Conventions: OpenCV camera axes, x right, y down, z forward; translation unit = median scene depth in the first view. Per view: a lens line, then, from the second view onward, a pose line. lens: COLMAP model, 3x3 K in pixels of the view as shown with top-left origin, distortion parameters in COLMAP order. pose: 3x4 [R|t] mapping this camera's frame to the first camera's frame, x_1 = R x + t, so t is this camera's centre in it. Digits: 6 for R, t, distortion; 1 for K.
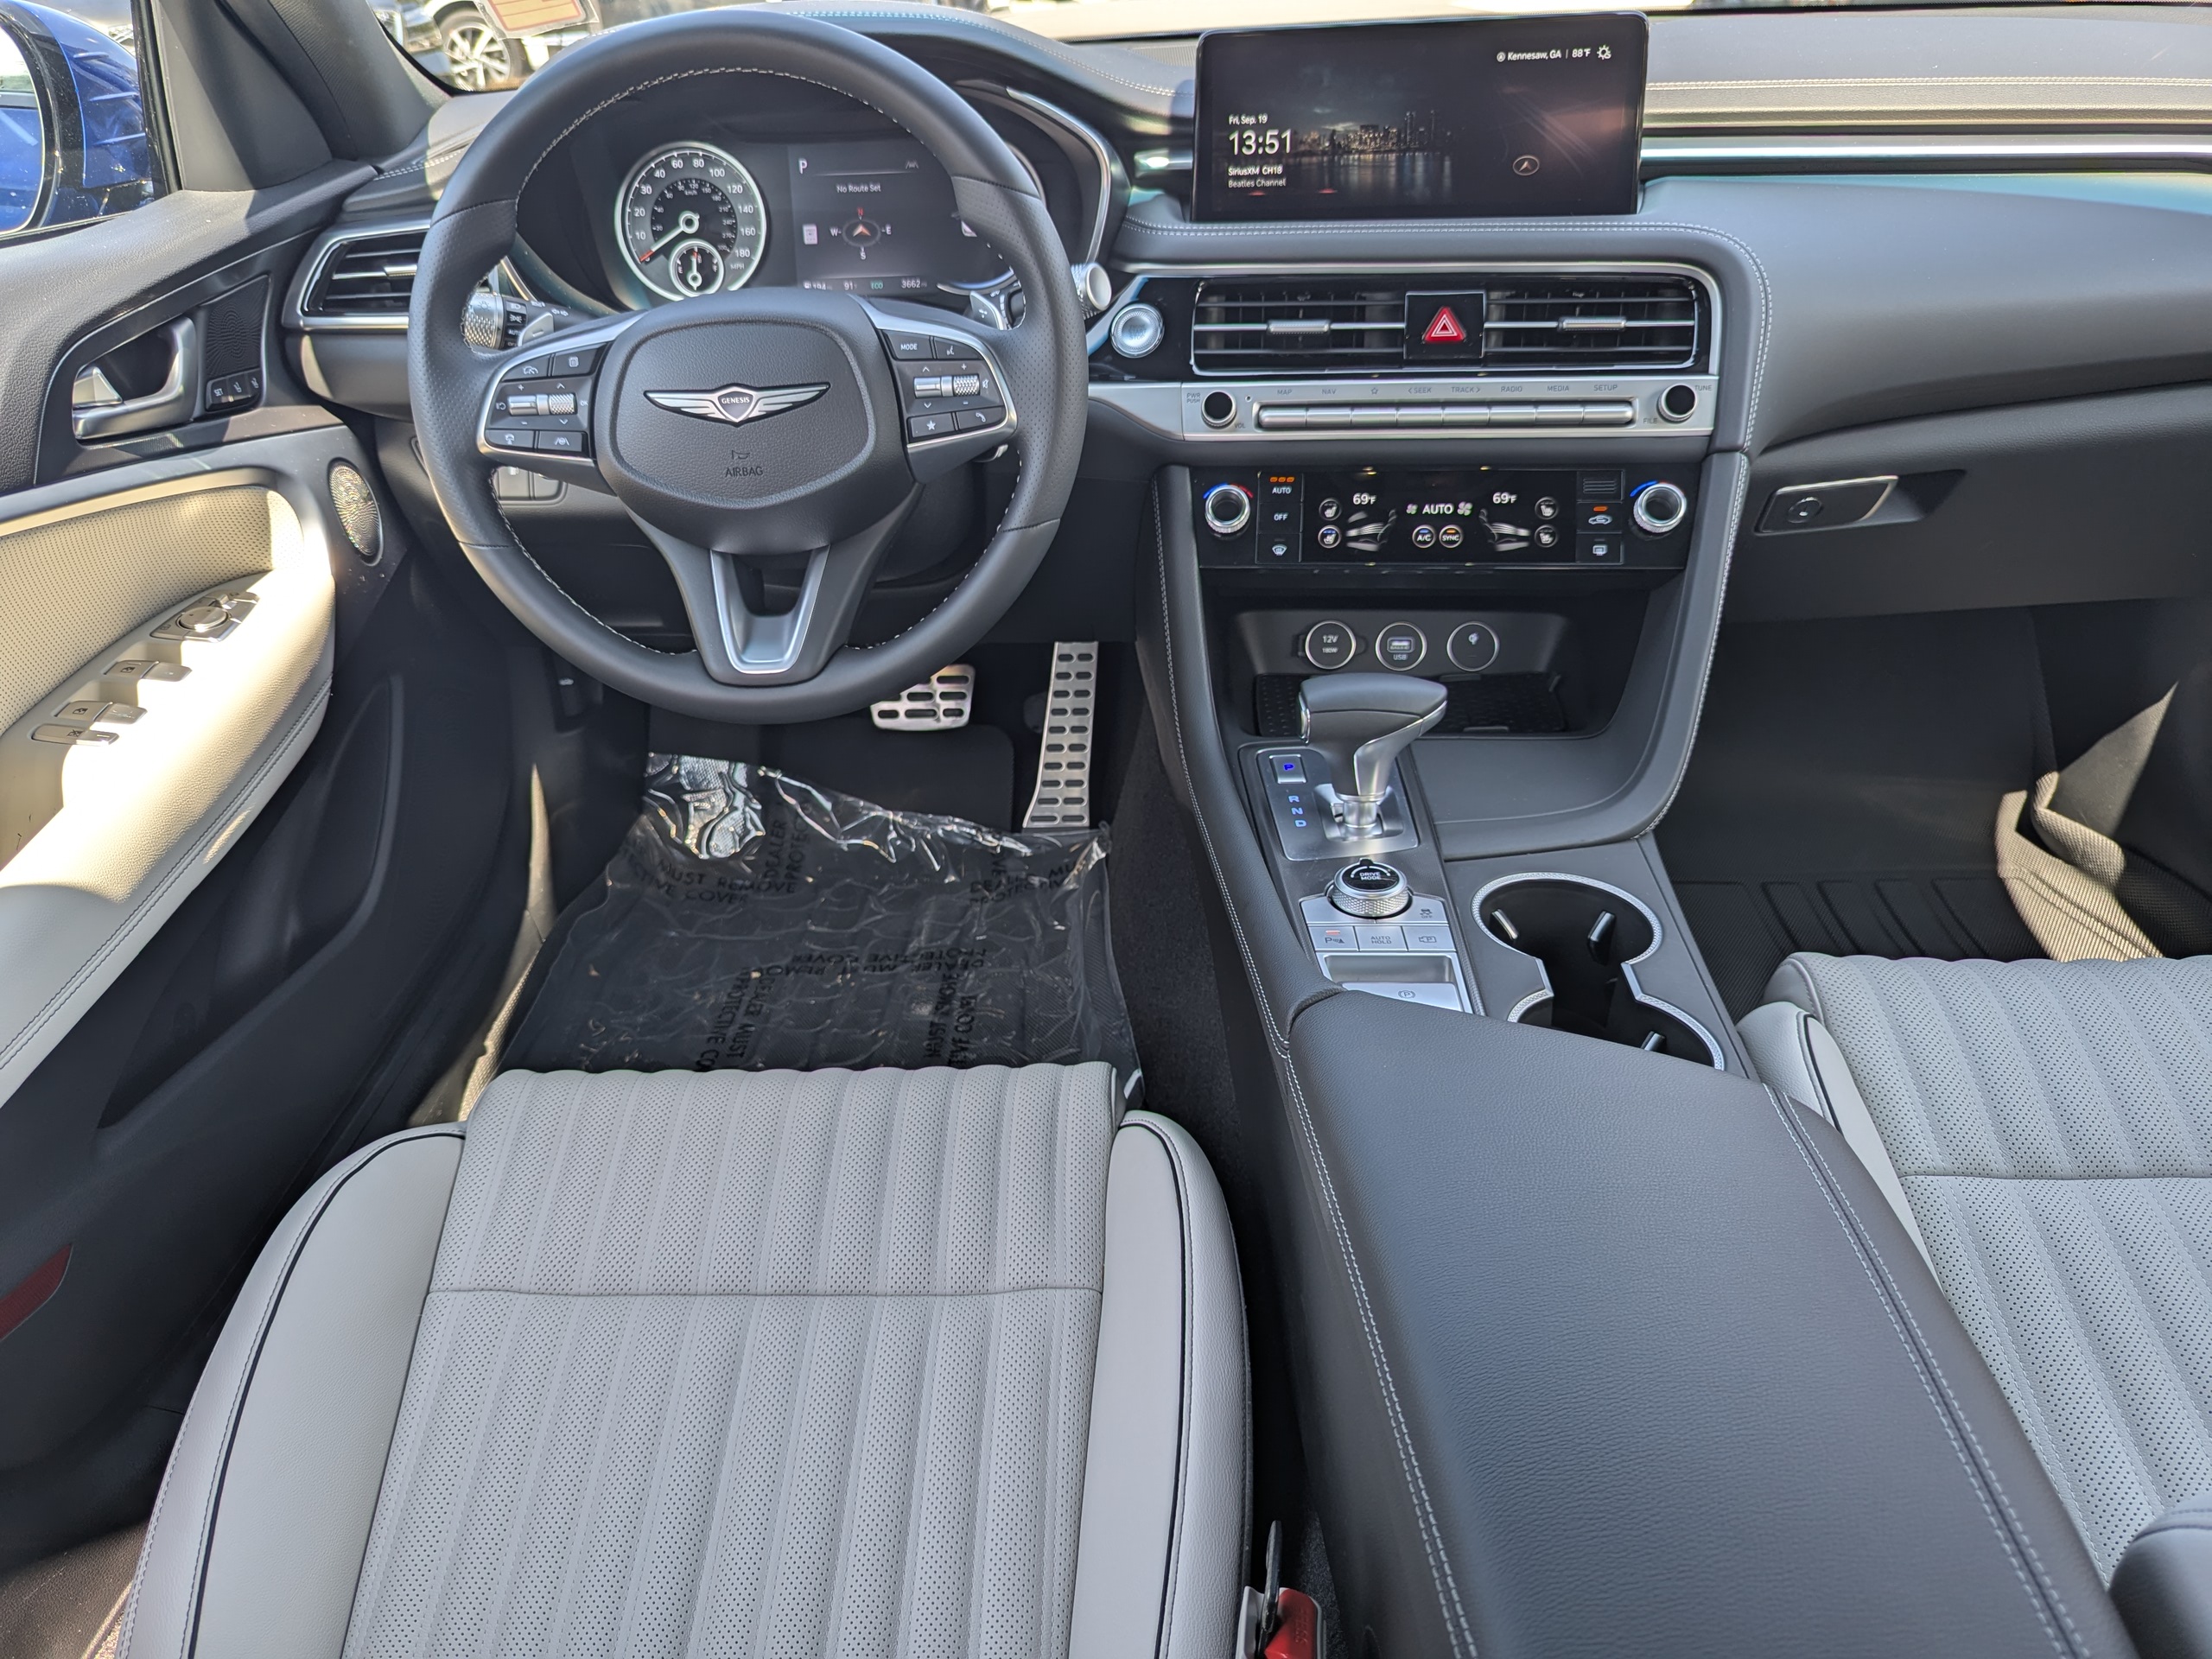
lens RADIAL K [[1552.0, 0, 1100.7], [0, 1552.0, 846.5], [0, 0, 1]] dist [0.005792, -0.036652]
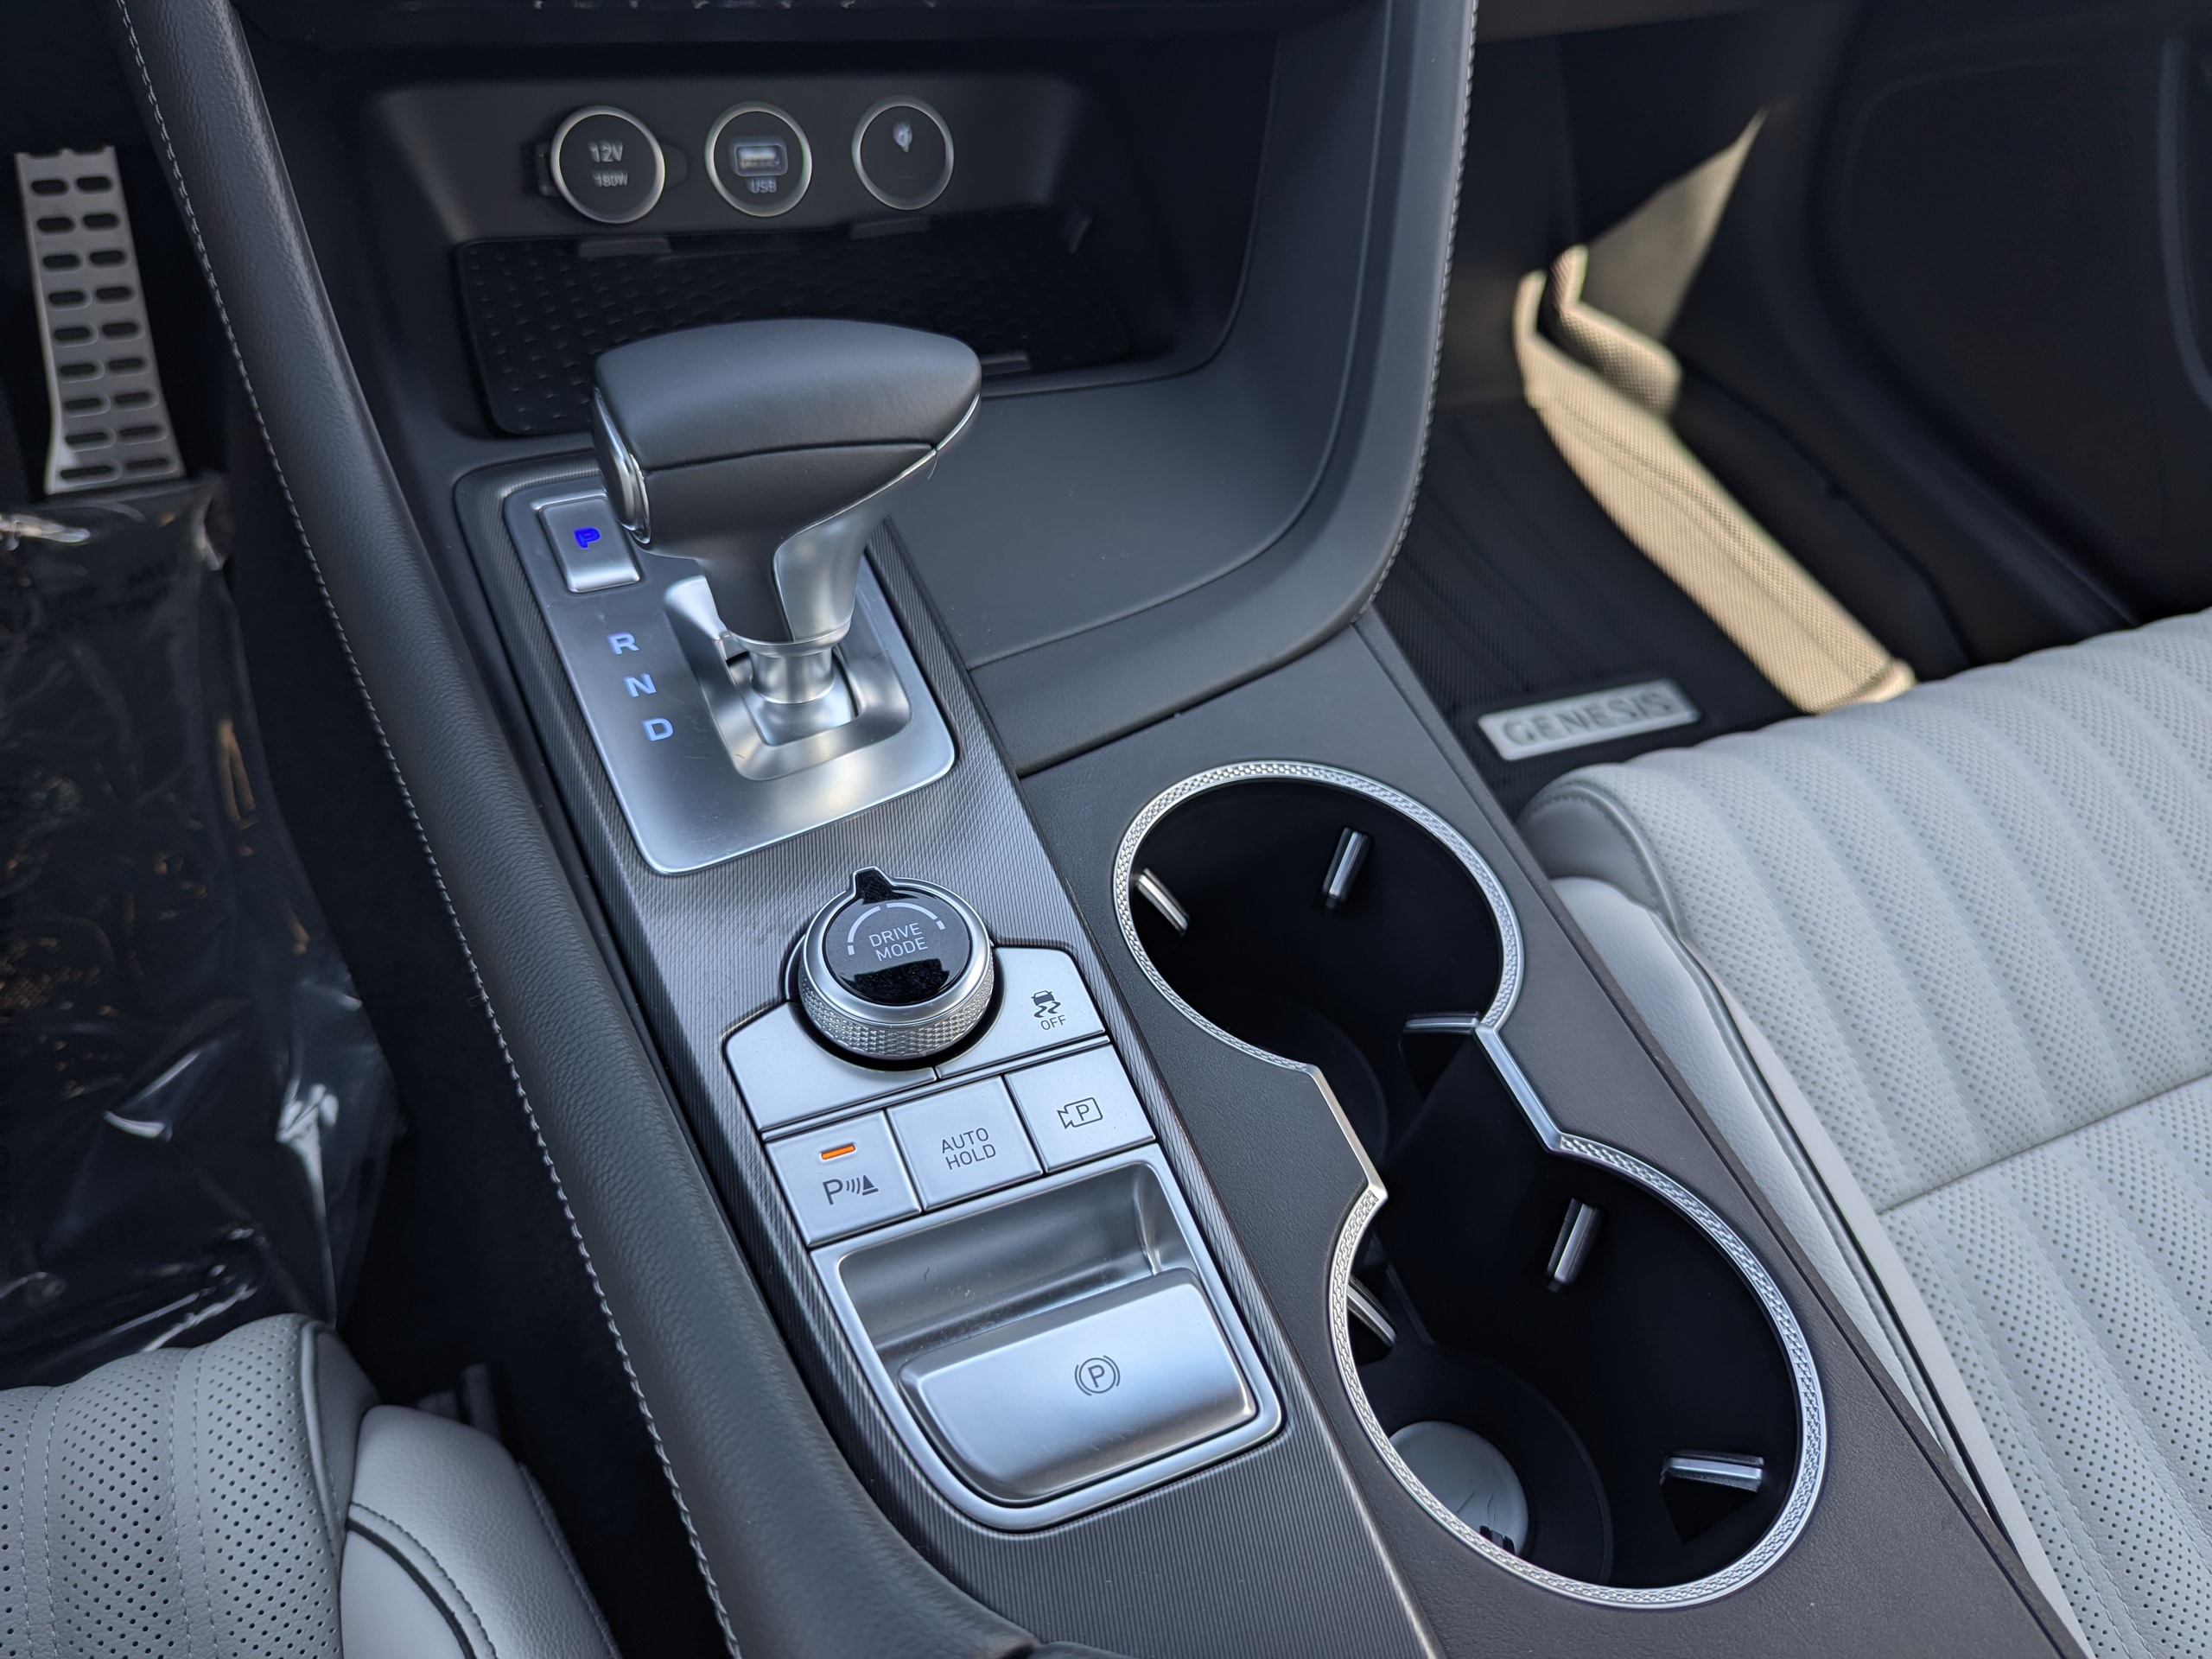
lens RADIAL K [[1564.0, 0, 1106.0], [0, 1564.0, 829.5], [0, 0, 1]] dist [0.007239, -0.036711]
pose [[0.891979, -0.220681, 0.394554, 0.052608], [0.067736, 0.928148, 0.365996, -0.105689], [-0.446973, -0.299736, 0.842837, 0.480133]]
